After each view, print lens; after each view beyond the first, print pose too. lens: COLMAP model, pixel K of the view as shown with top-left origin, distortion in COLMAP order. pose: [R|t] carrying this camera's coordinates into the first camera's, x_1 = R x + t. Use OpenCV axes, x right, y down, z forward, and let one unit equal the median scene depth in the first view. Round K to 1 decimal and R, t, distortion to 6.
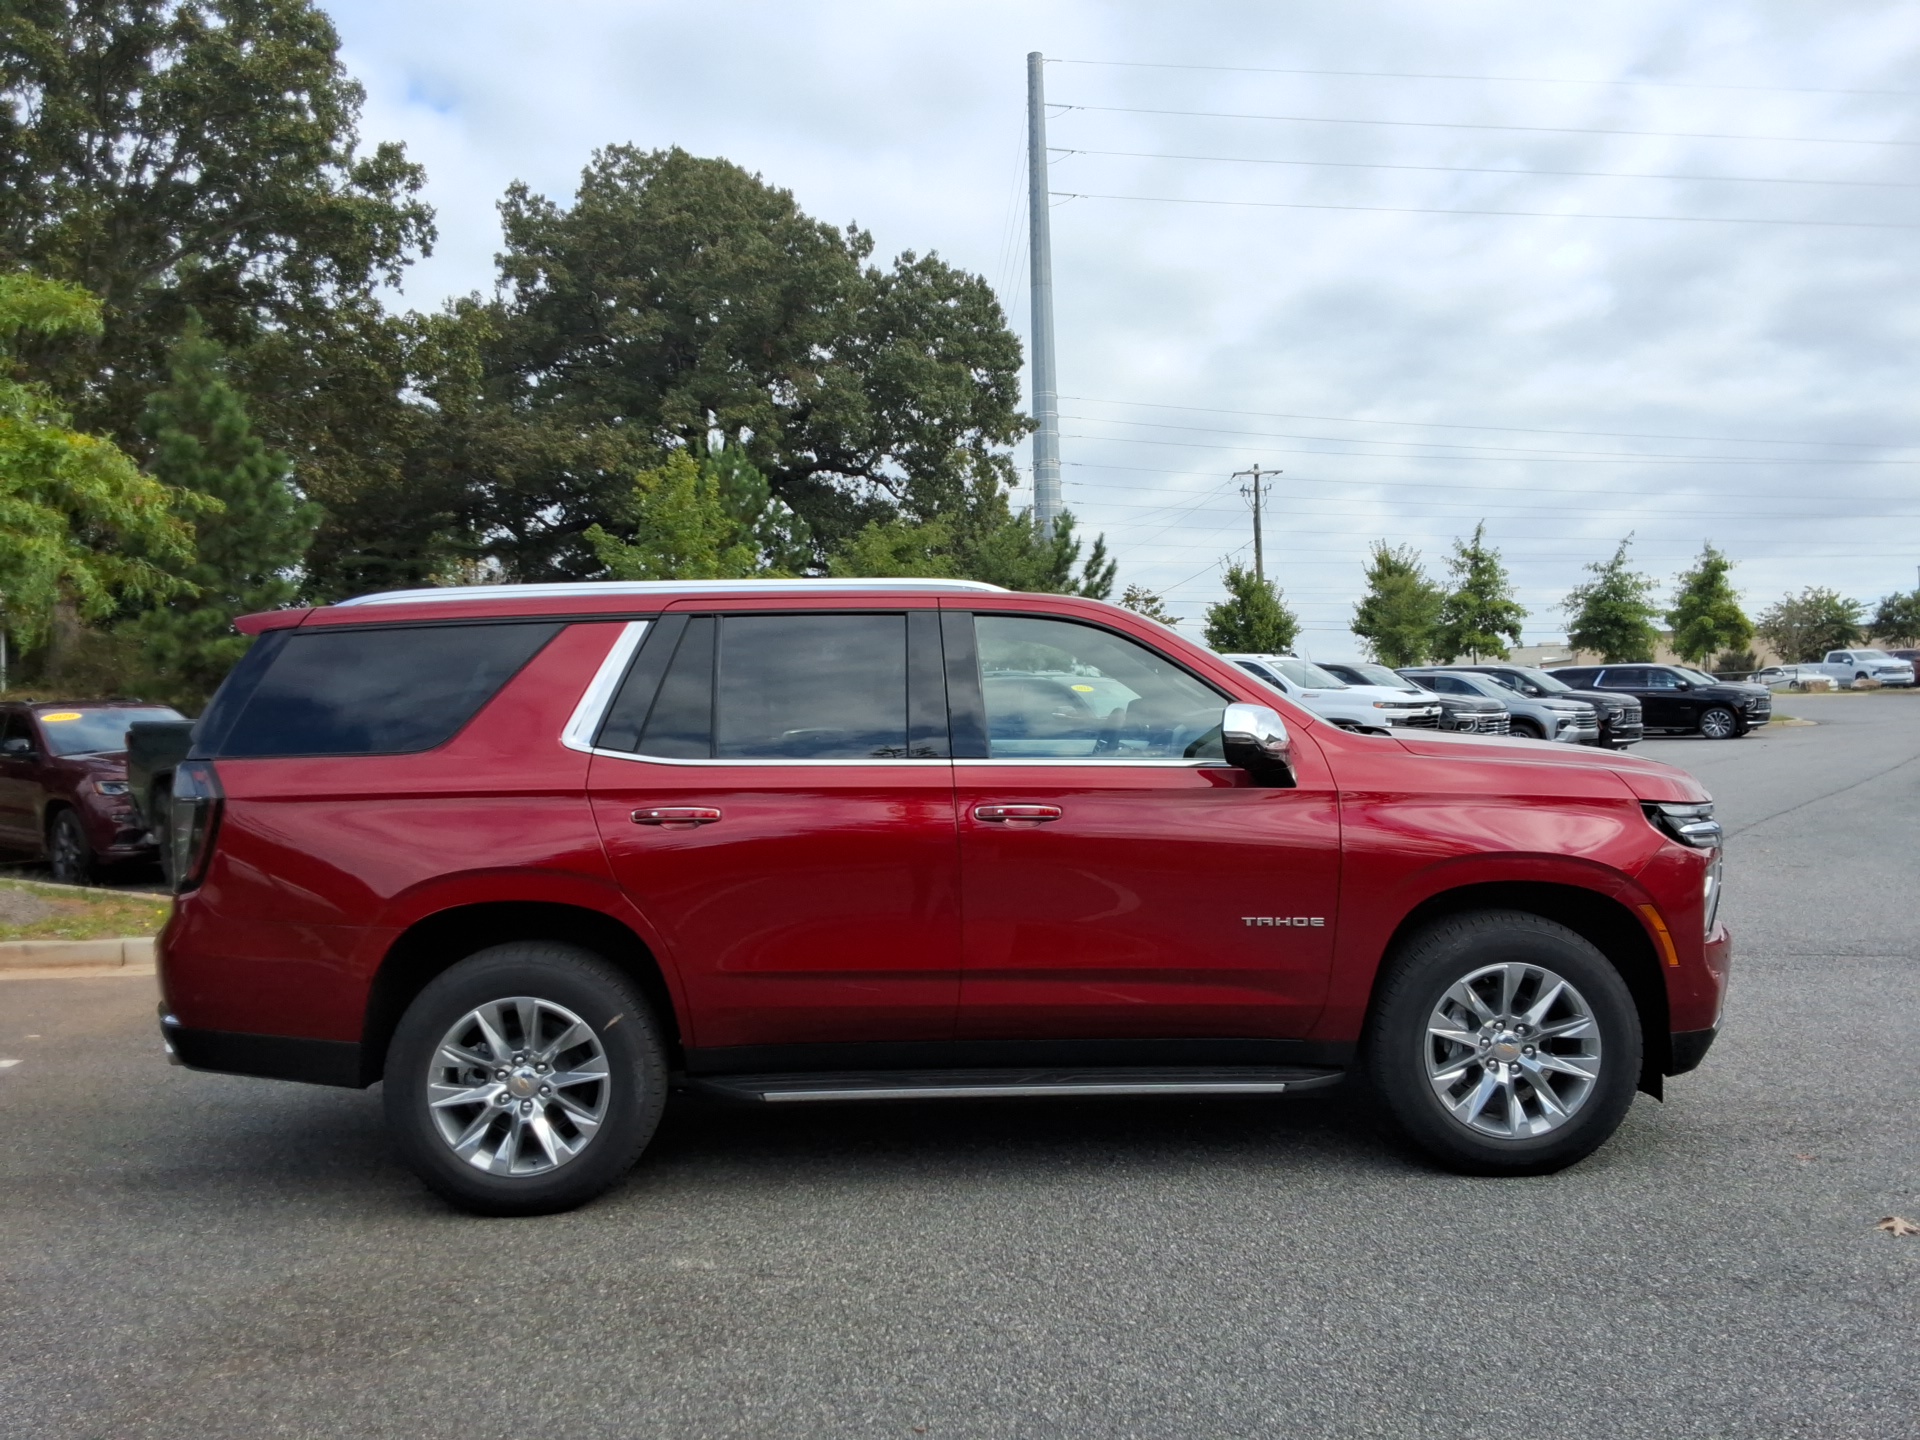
lens RADIAL K [[1548.3, 0, 963.5], [0, 1548.3, 739.0], [0, 0, 1]] dist [0.121648, -0.192704]
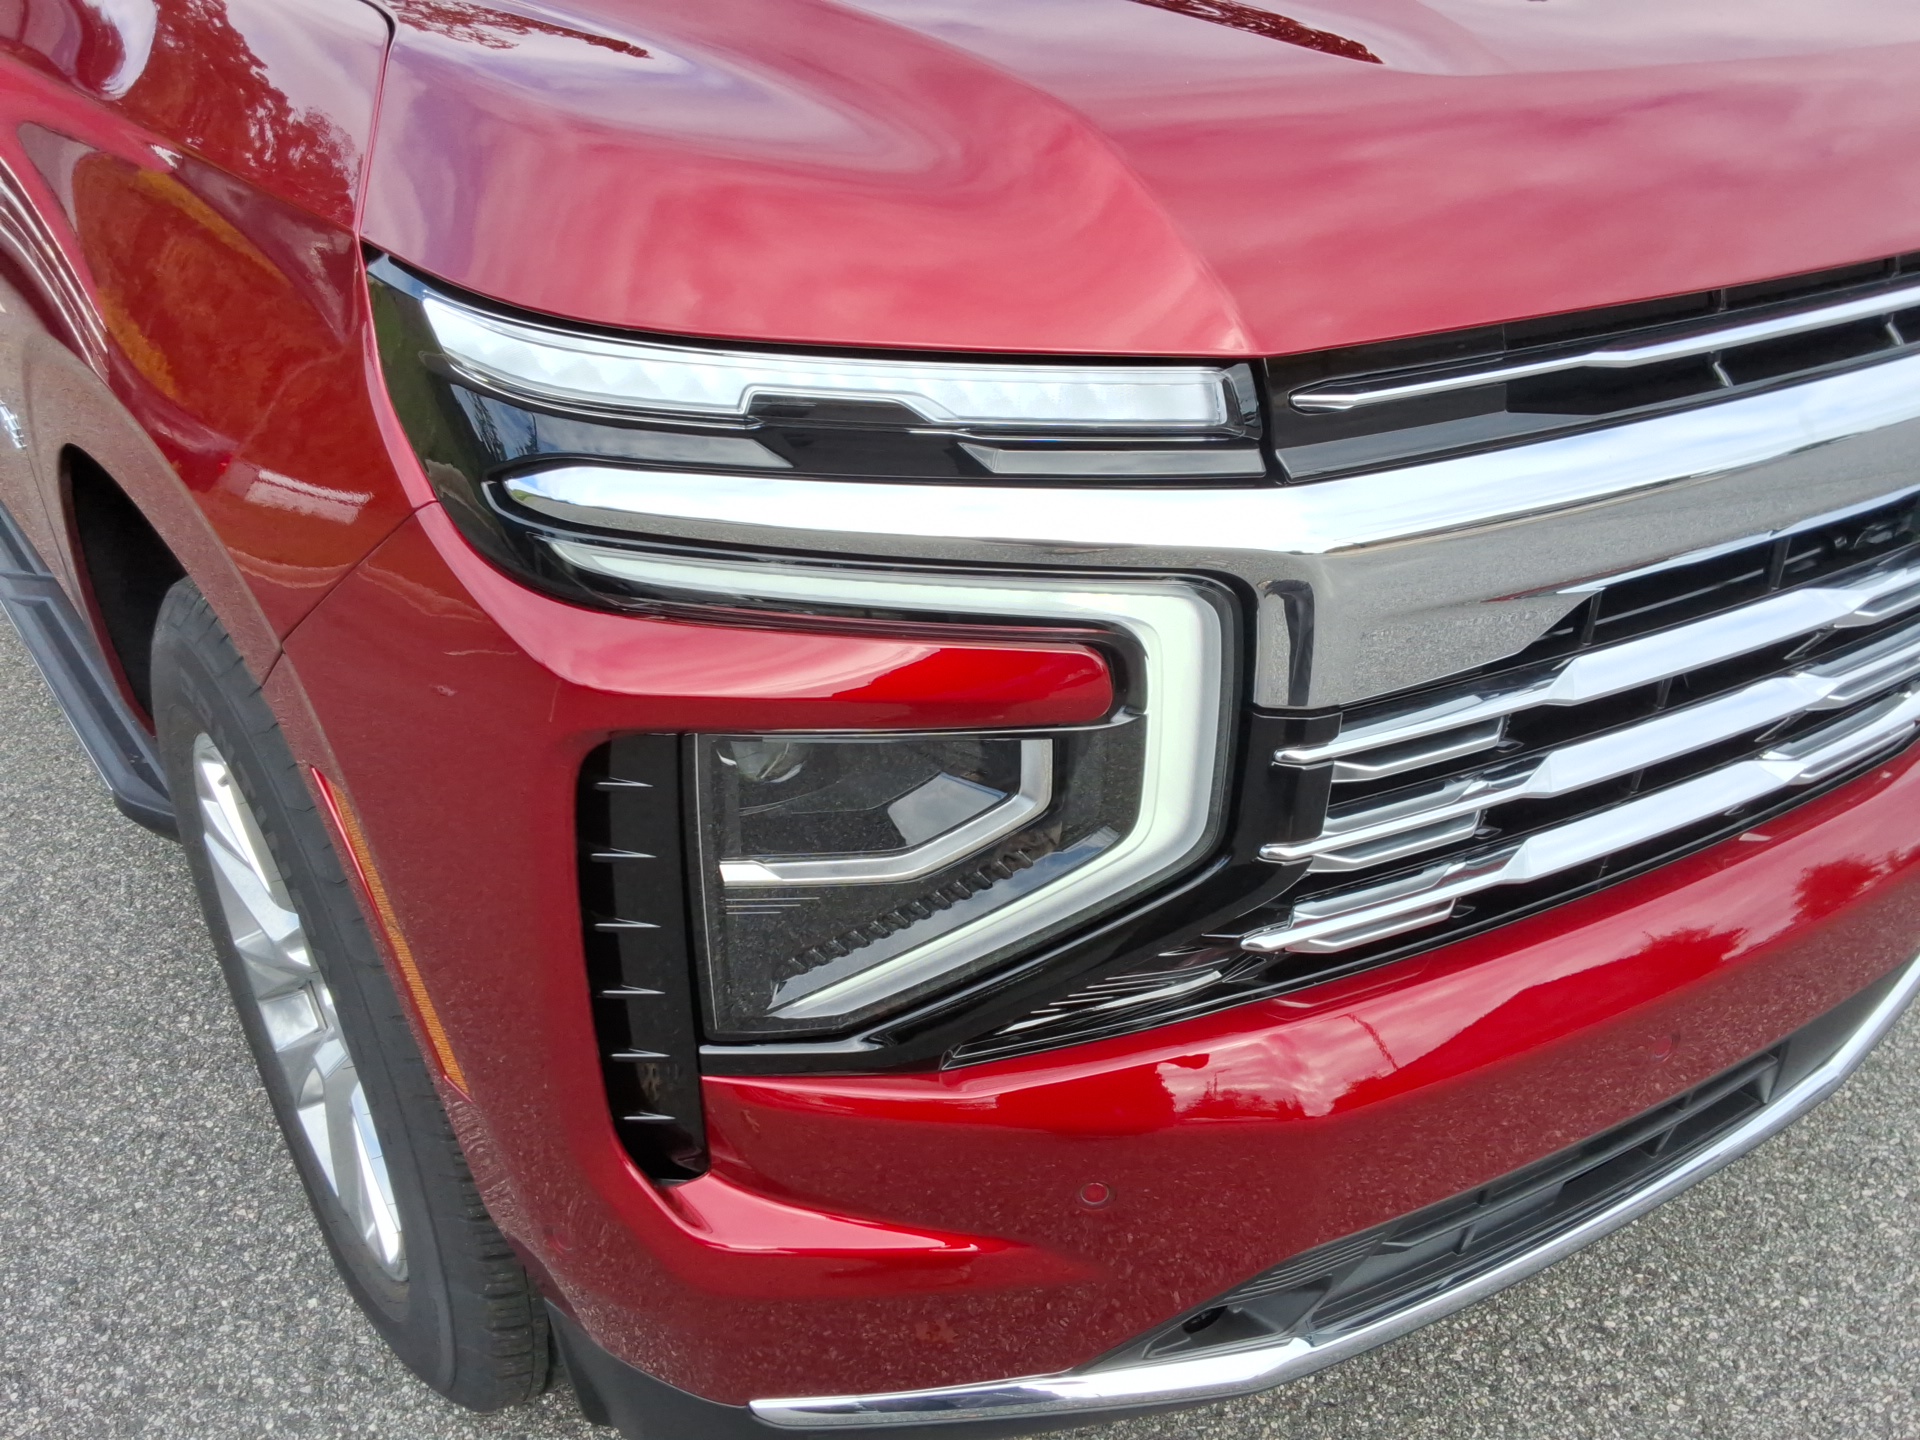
lens RADIAL K [[1570.3, 0, 955.0], [0, 1570.3, 734.3], [0, 0, 1]] dist [0.083657, -0.117208]
pose [[0.596254, 0.405333, -0.692955, 0.081209], [-0.038126, 0.876500, 0.479889, -0.000141], [0.801890, -0.259716, 0.538071, 0.124521]]
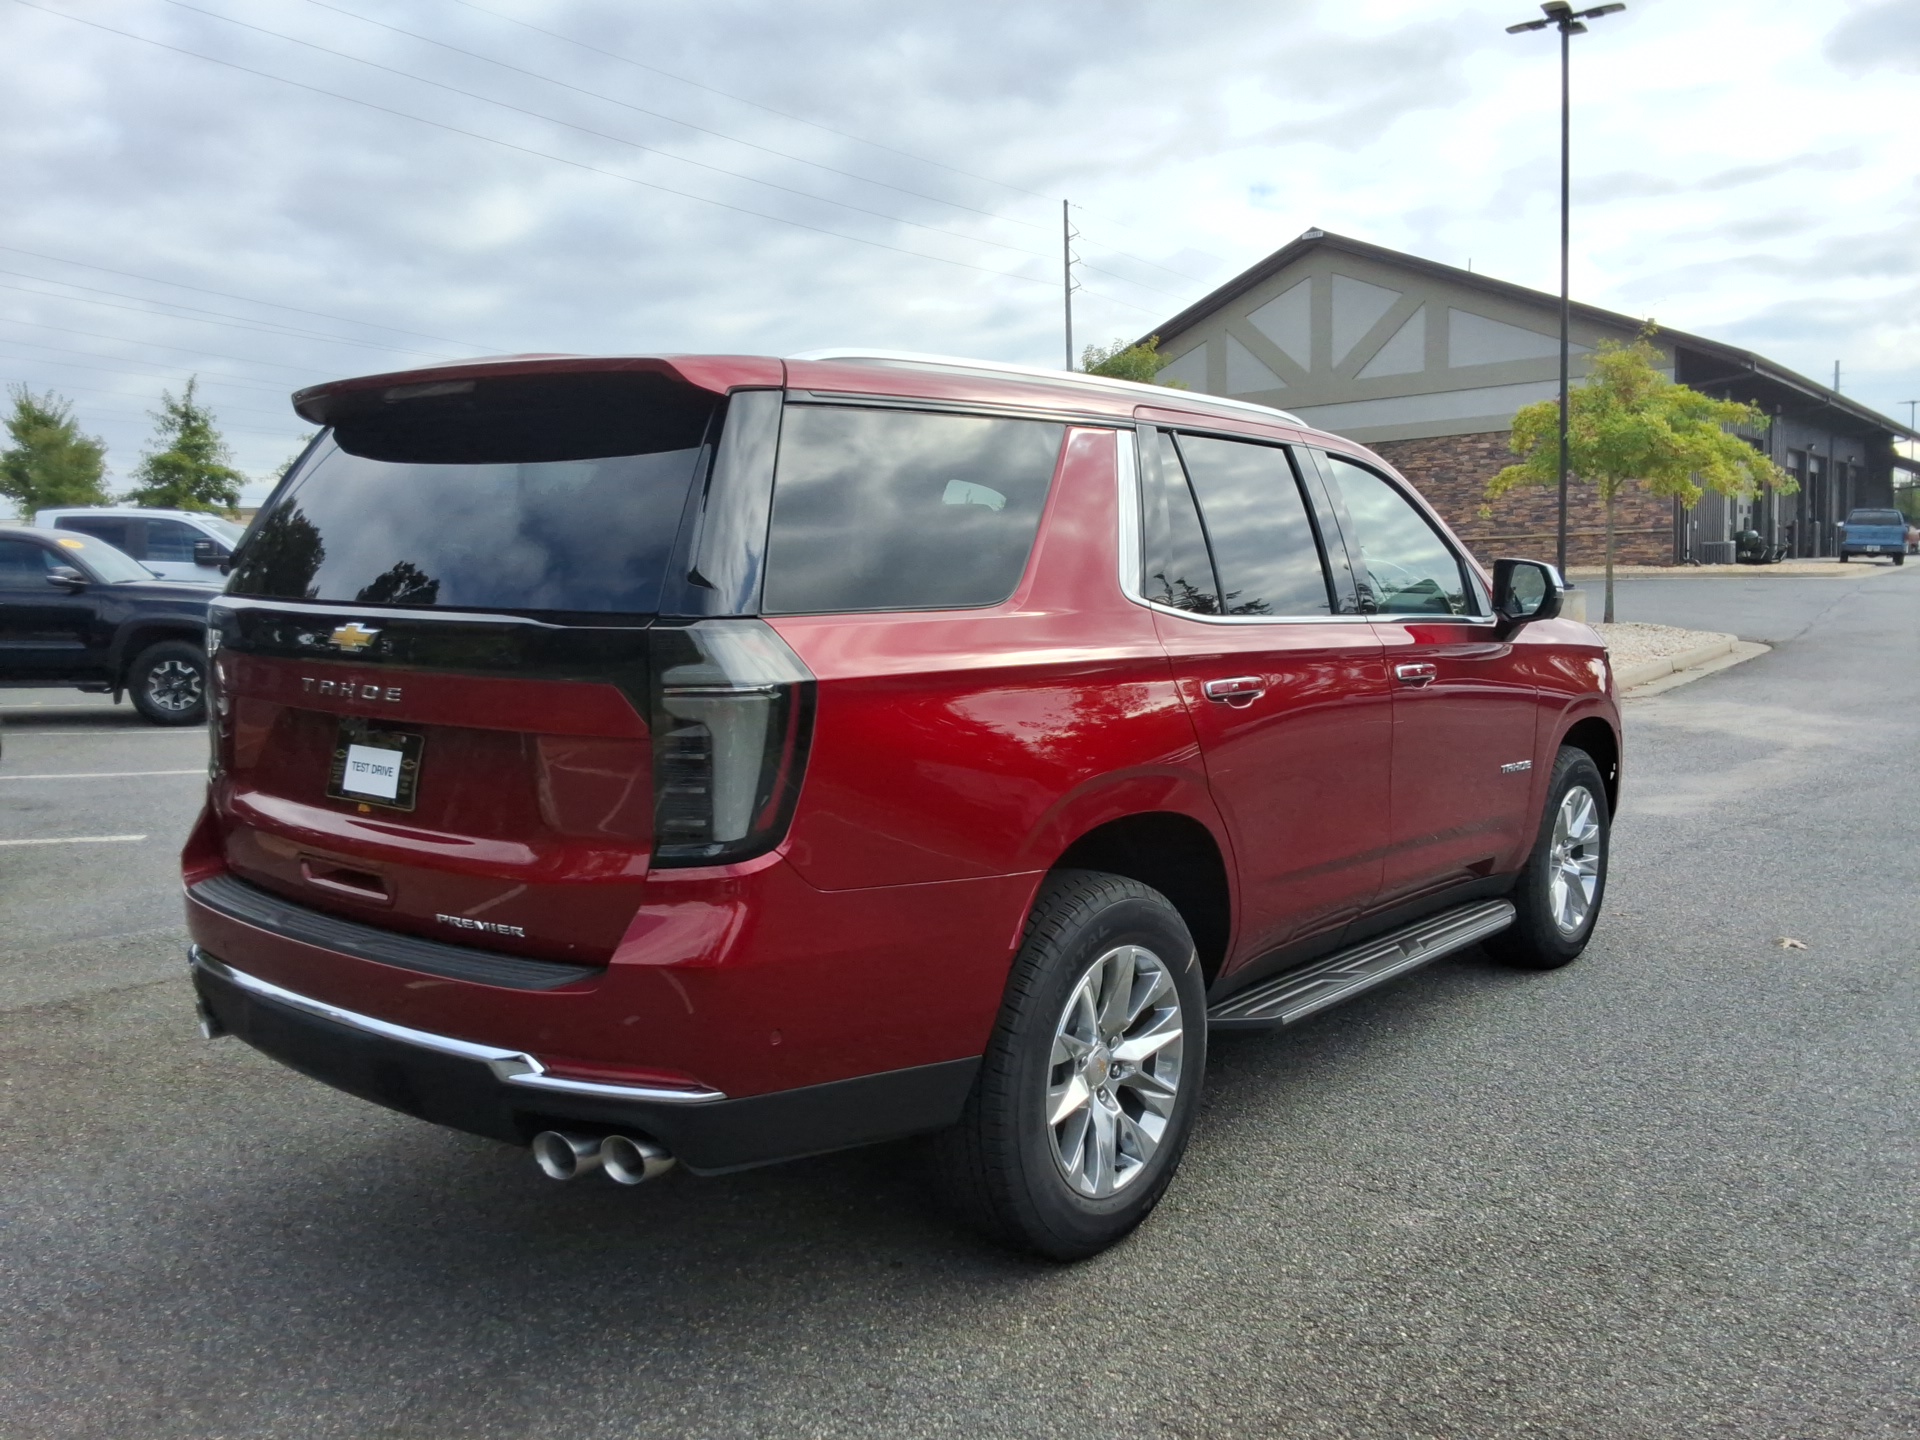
lens RADIAL K [[1570.3, 0, 955.0], [0, 1570.3, 734.3], [0, 0, 1]] dist [0.083657, -0.117208]
pose [[0.657823, -0.061863, 0.750628, -0.110786], [0.007480, 0.997109, 0.075621, 0.001699], [-0.753136, -0.044130, 0.656384, 0.075460]]
